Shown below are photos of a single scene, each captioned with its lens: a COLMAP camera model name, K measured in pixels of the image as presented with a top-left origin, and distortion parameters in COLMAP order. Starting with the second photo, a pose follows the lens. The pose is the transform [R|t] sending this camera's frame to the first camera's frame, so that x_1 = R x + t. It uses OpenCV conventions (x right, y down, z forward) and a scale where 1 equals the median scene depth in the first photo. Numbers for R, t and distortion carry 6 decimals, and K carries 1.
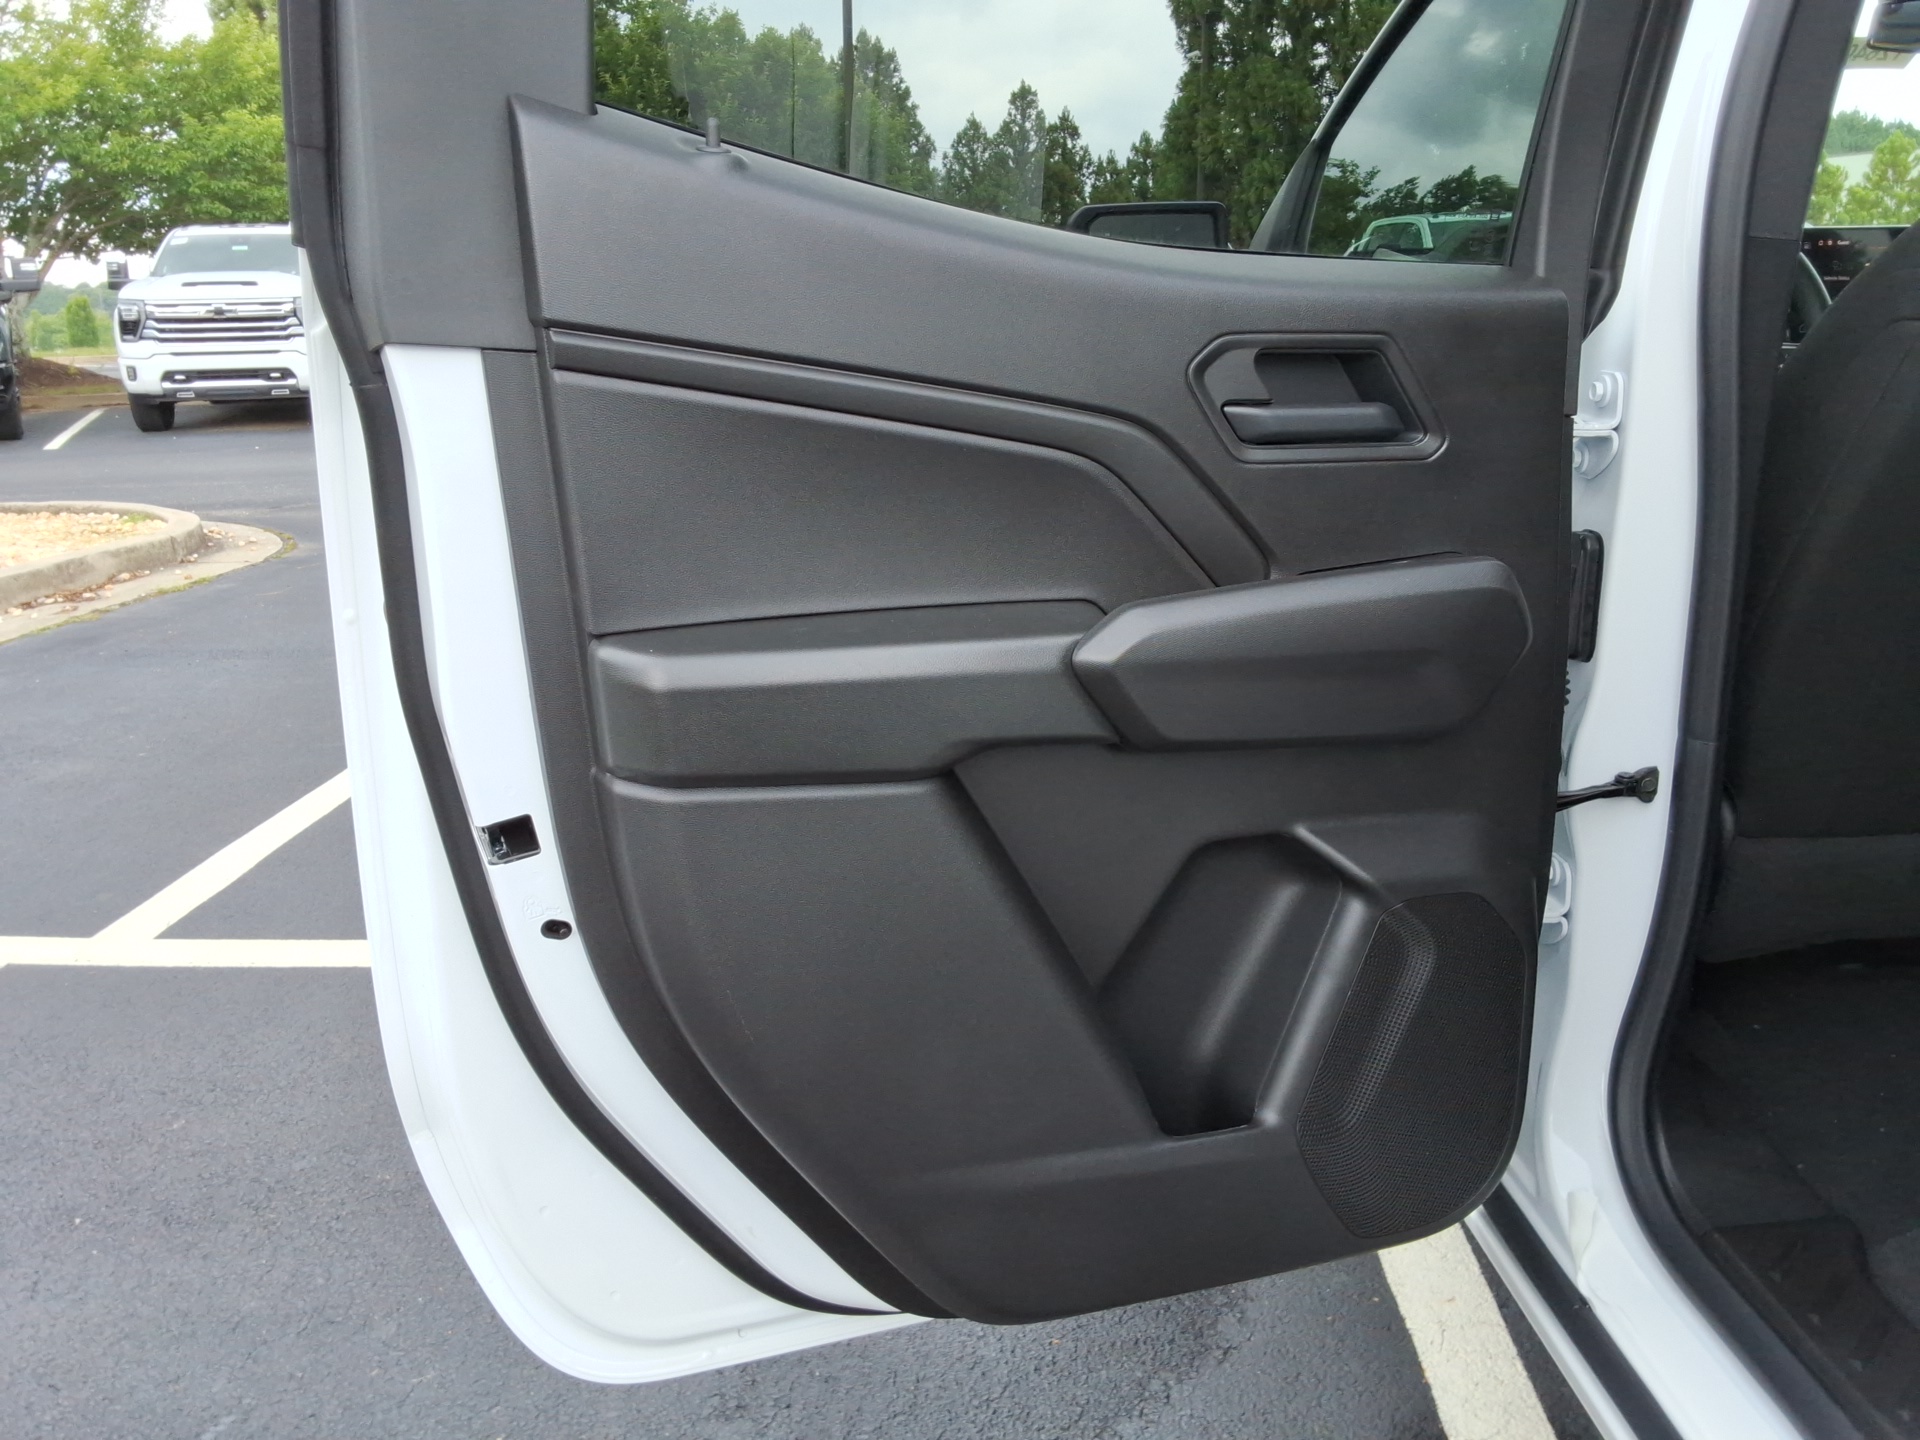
lens RADIAL K [[1567.1, 0, 971.3], [0, 1567.1, 701.1], [0, 0, 1]] dist [0.111809, -0.194411]
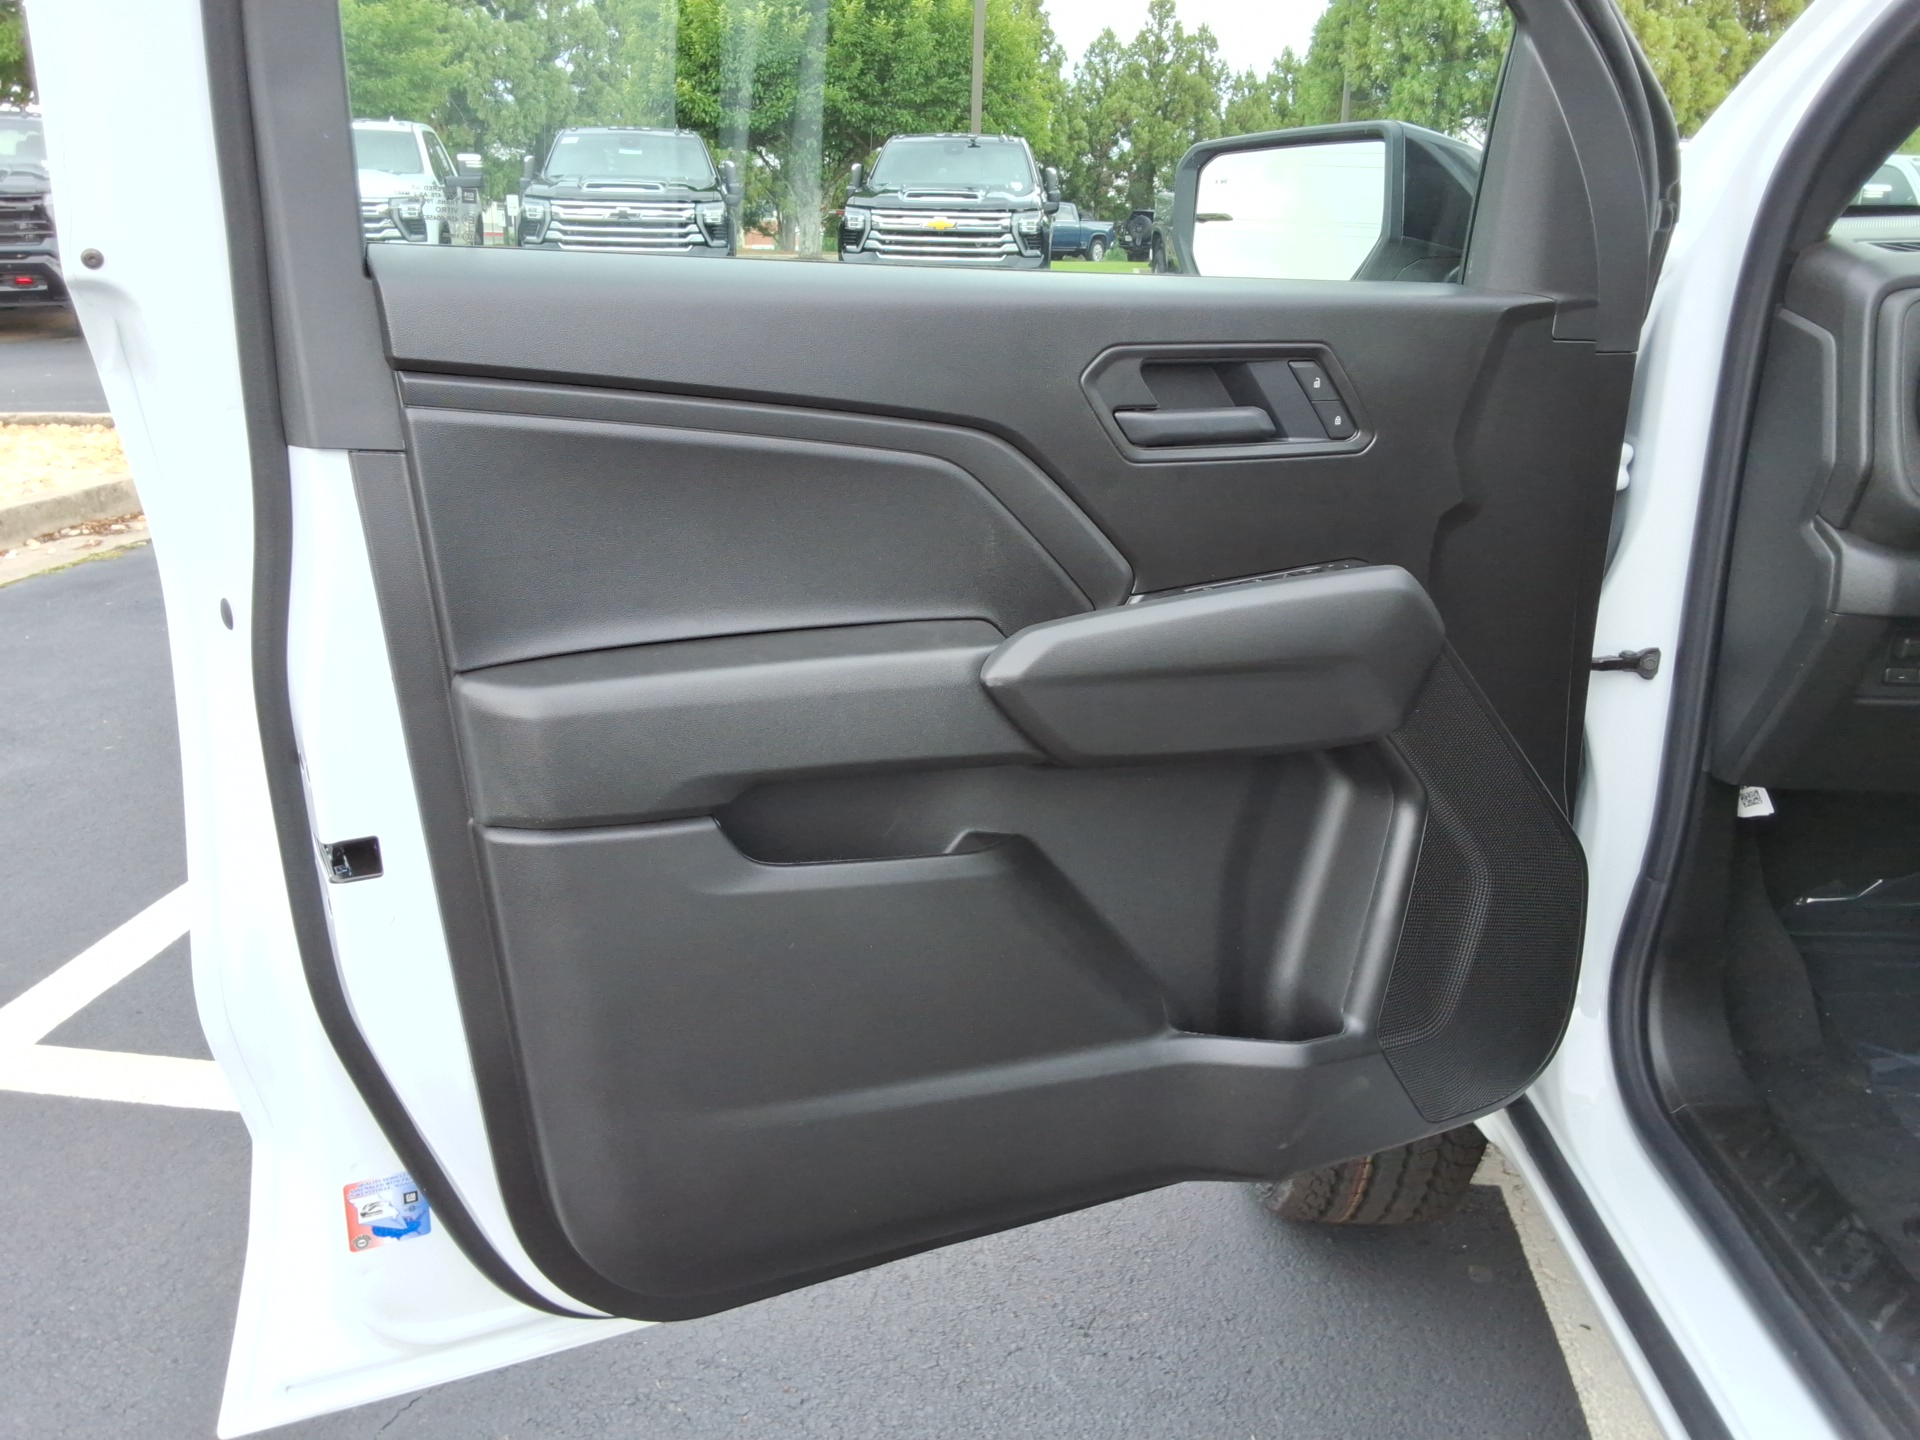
lens RADIAL K [[1567.1, 0, 971.3], [0, 1567.1, 701.1], [0, 0, 1]] dist [0.111809, -0.194411]
pose [[0.996788, 0.050400, -0.062243, -0.001378], [-0.047288, 0.997605, 0.050486, -0.006384], [0.064638, -0.047381, 0.996783, 0.021335]]
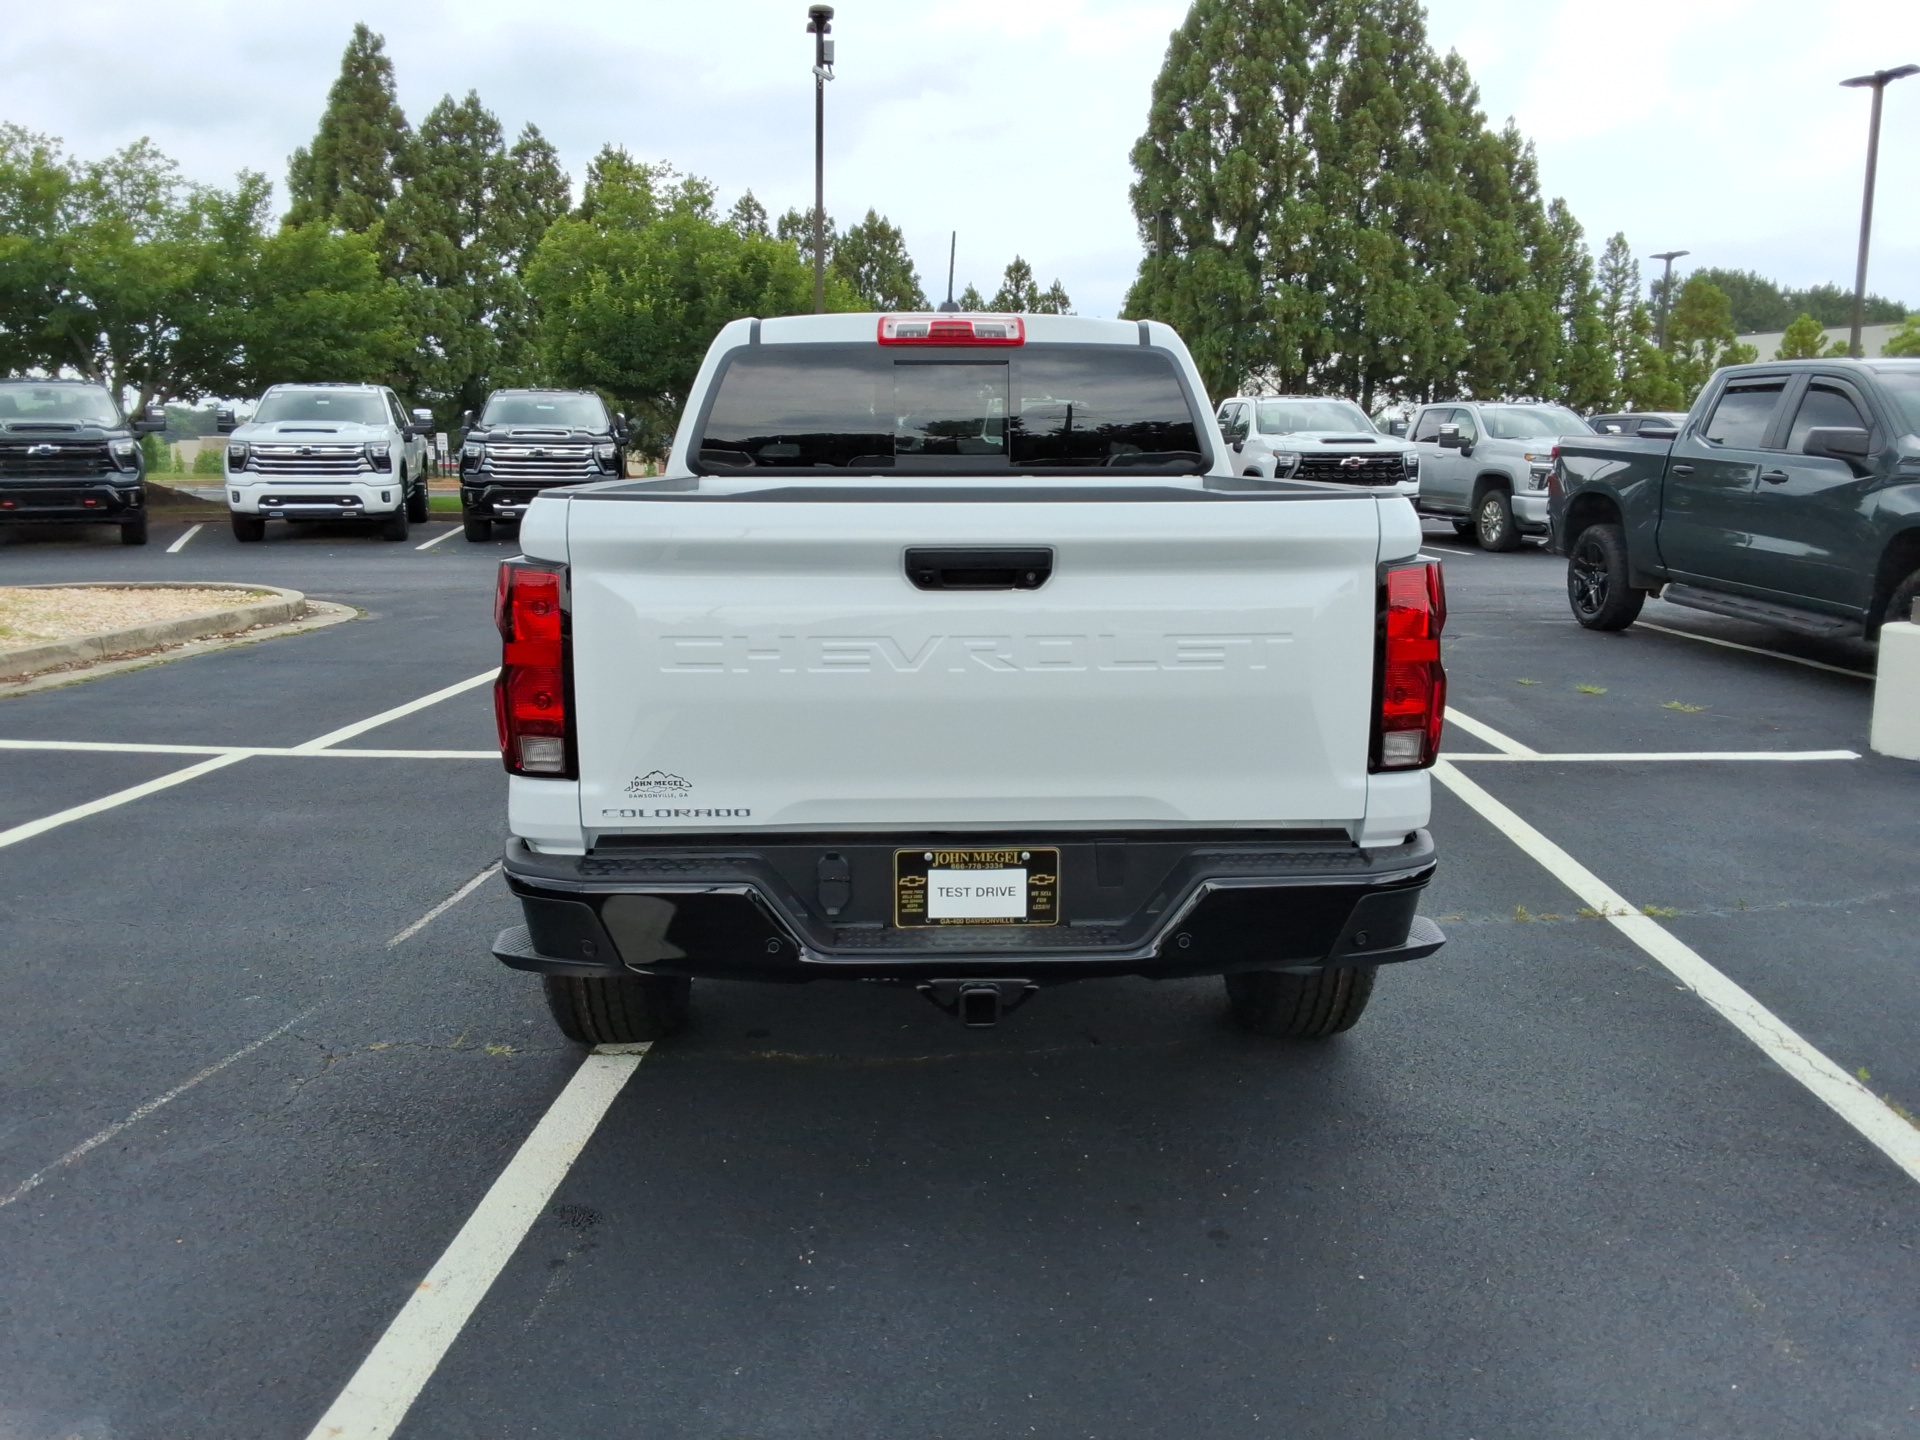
lens RADIAL K [[1556.3, 0, 977.7], [0, 1556.3, 690.4], [0, 0, 1]] dist [0.125293, -0.196571]
pose [[0.999672, 0.023687, -0.009739, 0.034090], [-0.024486, 0.995426, -0.092350, 0.020296], [0.007507, 0.092558, 0.995679, -0.096990]]
